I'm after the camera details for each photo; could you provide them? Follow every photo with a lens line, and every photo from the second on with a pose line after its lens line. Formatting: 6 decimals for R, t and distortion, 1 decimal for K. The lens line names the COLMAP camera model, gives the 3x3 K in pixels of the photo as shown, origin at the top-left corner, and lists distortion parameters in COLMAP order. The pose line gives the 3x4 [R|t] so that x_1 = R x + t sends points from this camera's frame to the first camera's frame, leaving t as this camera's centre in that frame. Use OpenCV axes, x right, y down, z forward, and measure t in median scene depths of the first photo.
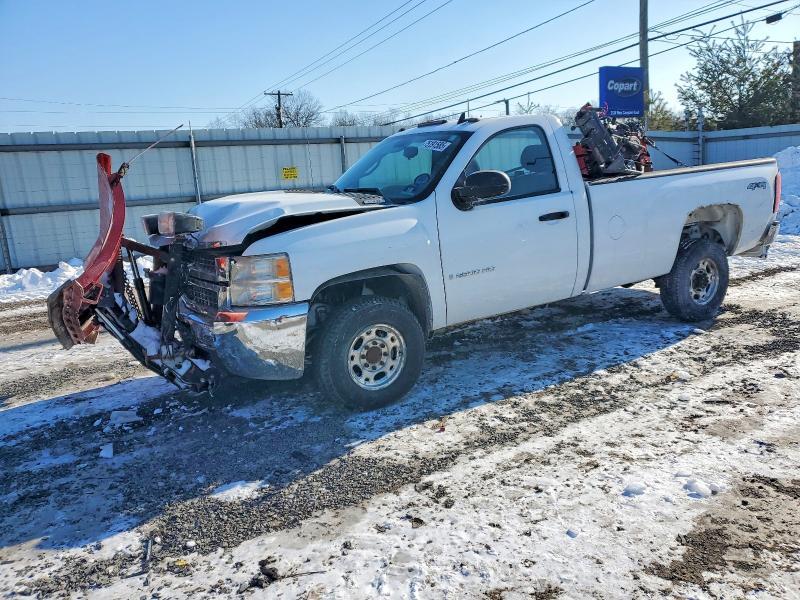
lens RADIAL K [[627.2, 0, 400.0], [0, 627.2, 300.0], [0, 0, 1]] dist [-0.002046, -0.002072]
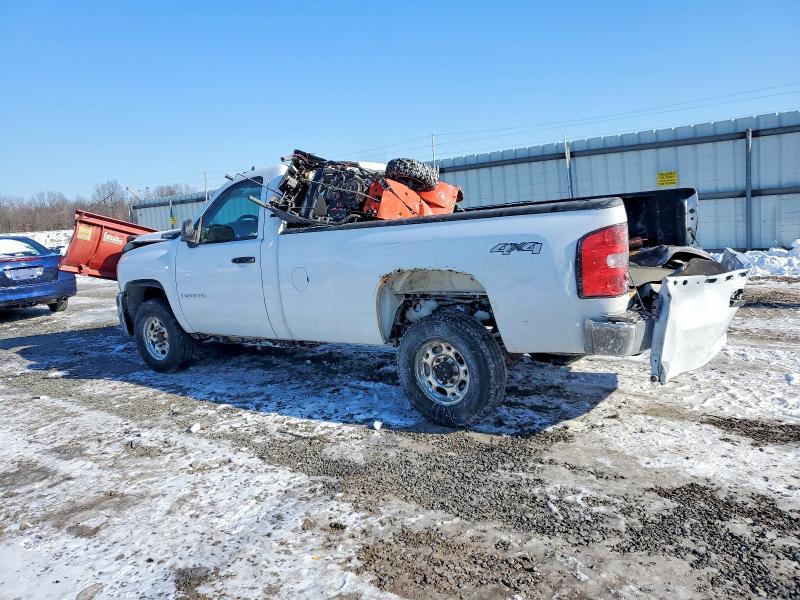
lens RADIAL K [[620.4, 0, 400.0], [0, 620.4, 300.0], [0, 0, 1]] dist [0.021361, 0.001443]
pose [[0.368175, 0.169033, -0.914262, 1.280843], [-0.135498, 0.982591, 0.127101, -0.227083], [0.919830, 0.077085, 0.384669, 0.778631]]
